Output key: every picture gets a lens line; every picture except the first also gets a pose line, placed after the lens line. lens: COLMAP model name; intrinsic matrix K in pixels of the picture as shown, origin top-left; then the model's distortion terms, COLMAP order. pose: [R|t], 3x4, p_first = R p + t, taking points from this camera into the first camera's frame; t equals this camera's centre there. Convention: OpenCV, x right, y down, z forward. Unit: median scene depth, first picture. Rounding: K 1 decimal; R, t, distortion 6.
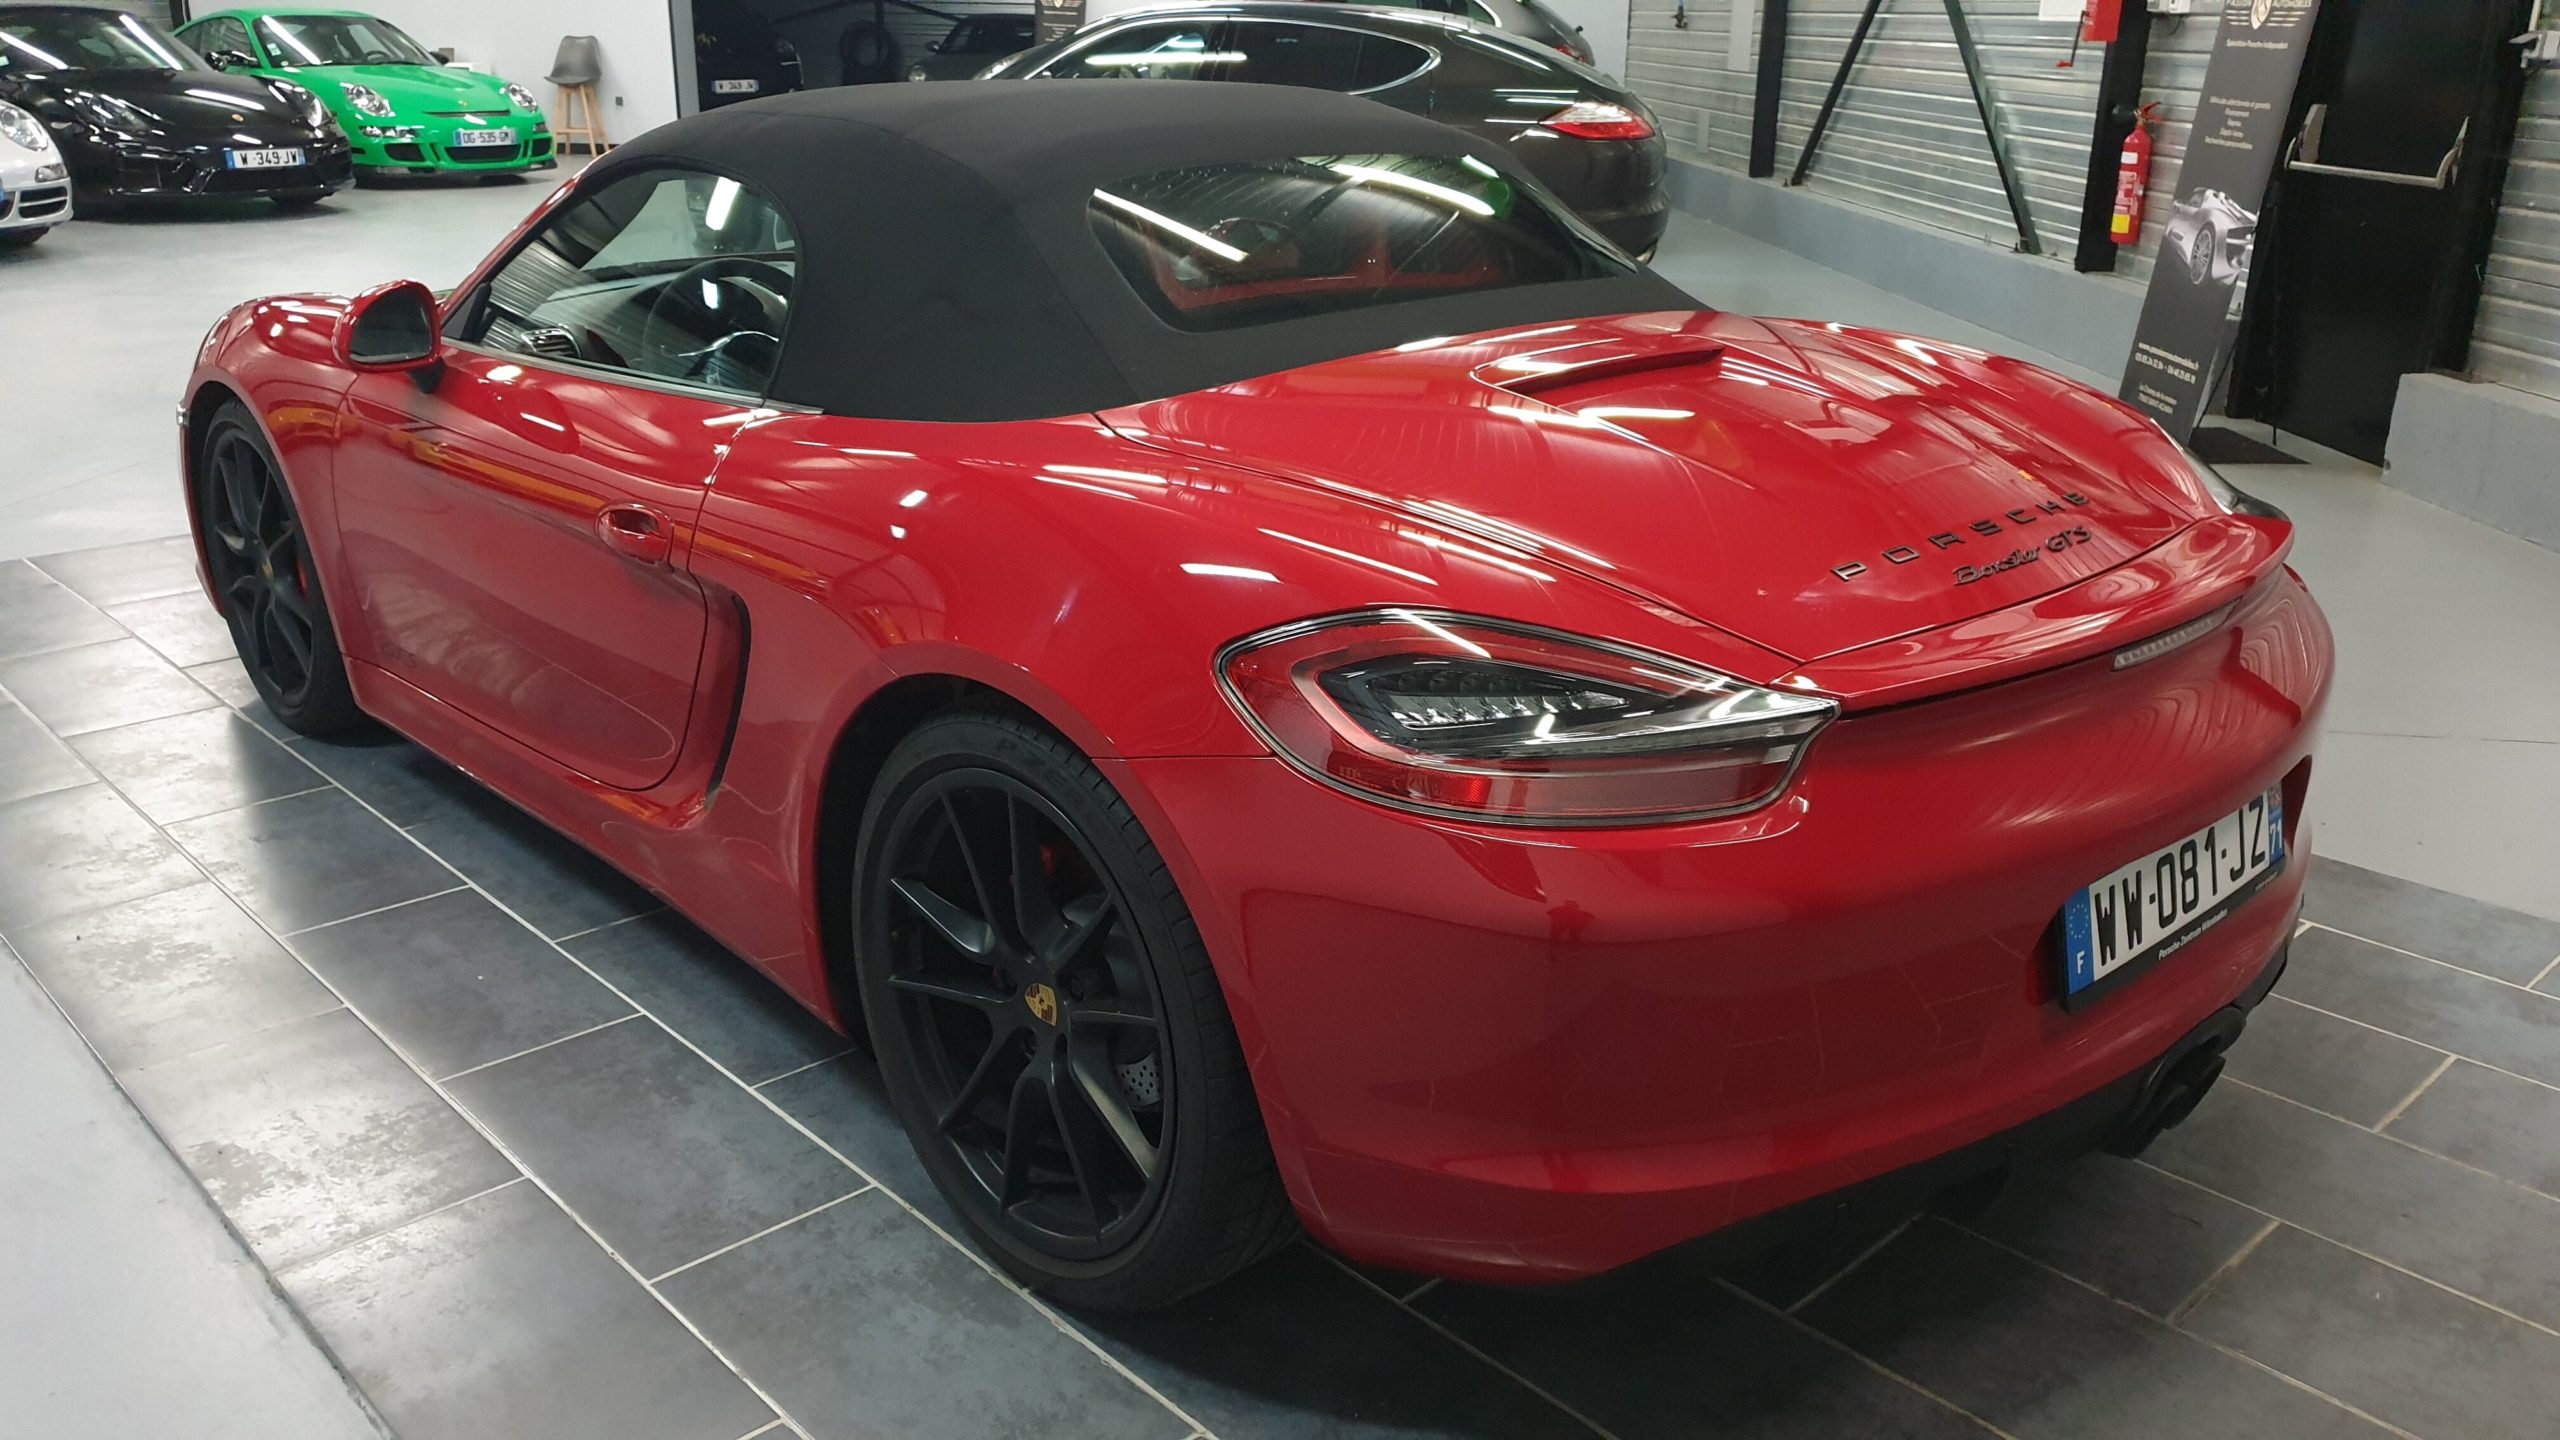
lens RADIAL K [[2009.0, 0, 1268.9], [0, 2009.0, 703.0], [0, 0, 1]] dist [-0.037071, 0.070182]
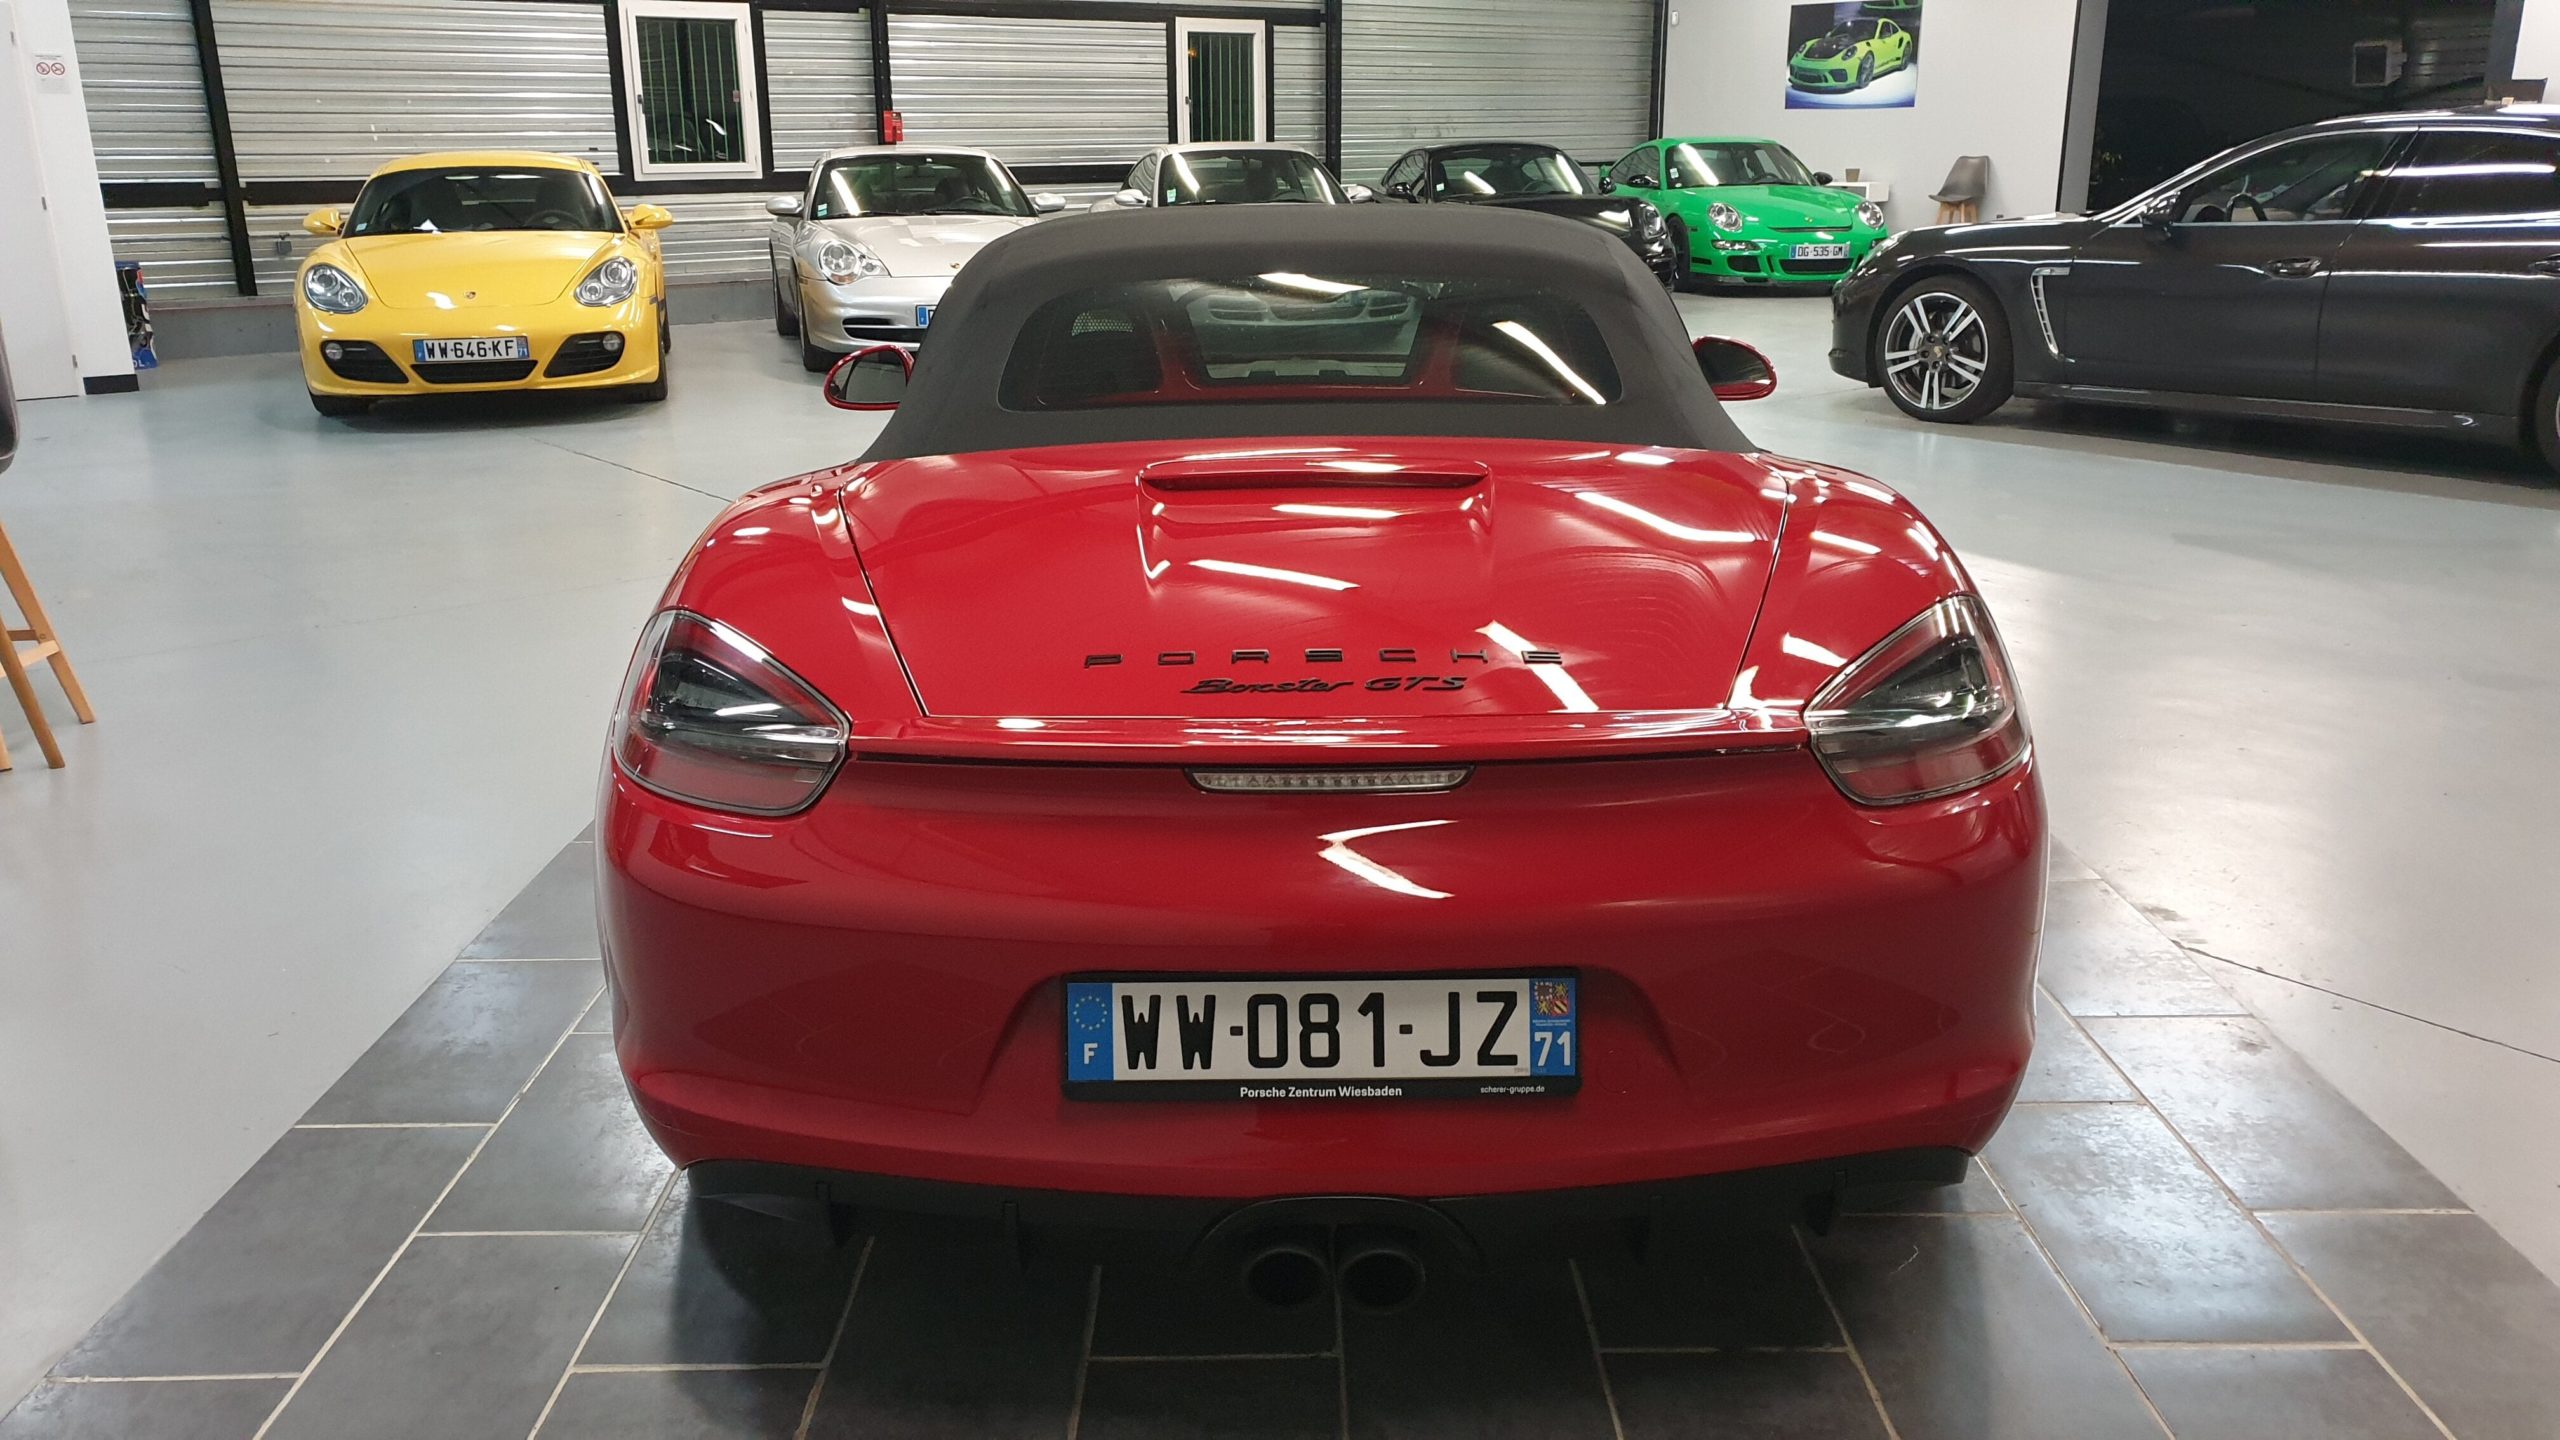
lens RADIAL K [[1959.2, 0, 1280.0], [0, 1959.2, 720.0], [0, 0, 1]] dist [0.043589, 0.000947]
pose [[0.736318, 0.178907, -0.652555, 0.285957], [-0.207350, 0.977673, 0.034077, -0.024067], [0.644082, 0.110216, 0.756975, 0.071614]]
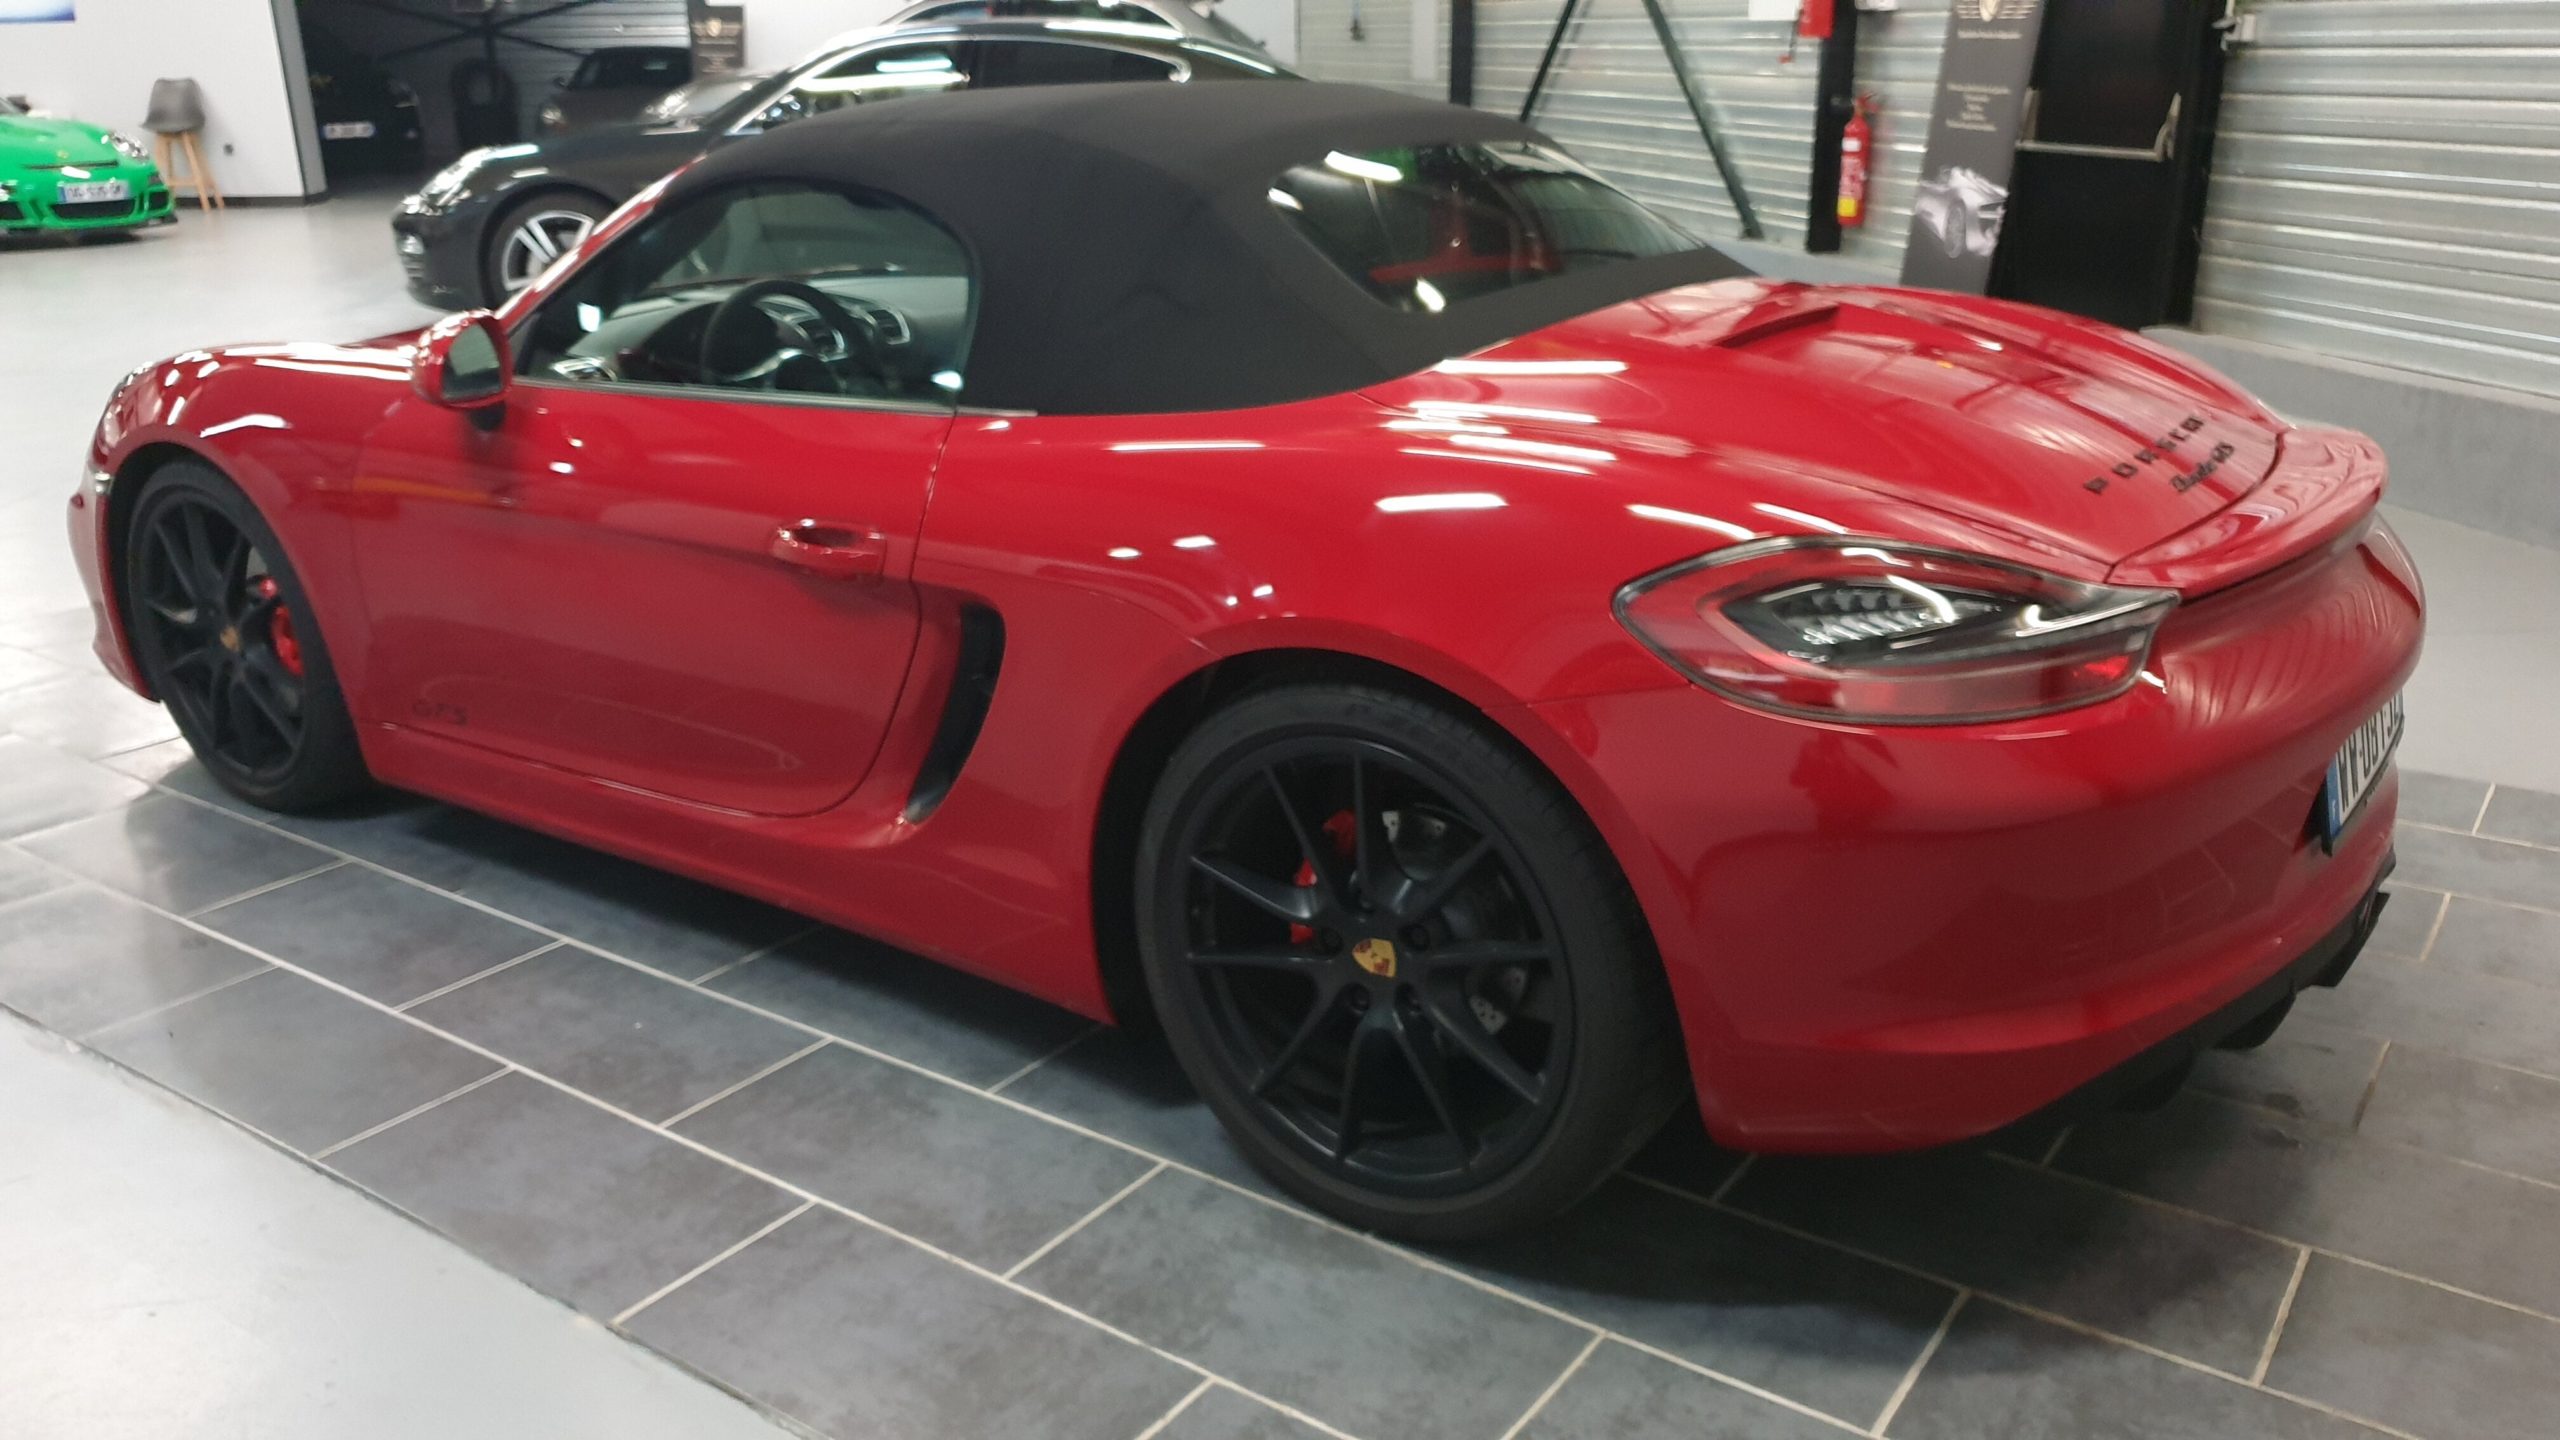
lens RADIAL K [[2025.2, 0, 1282.5], [0, 2025.2, 735.8], [0, 0, 1]] dist [-0.040364, 0.082582]
pose [[0.979884, -0.087771, 0.179229, -0.101224], [0.087367, 0.996124, 0.010163, 0.005939], [-0.179426, 0.005700, 0.983755, -0.008293]]
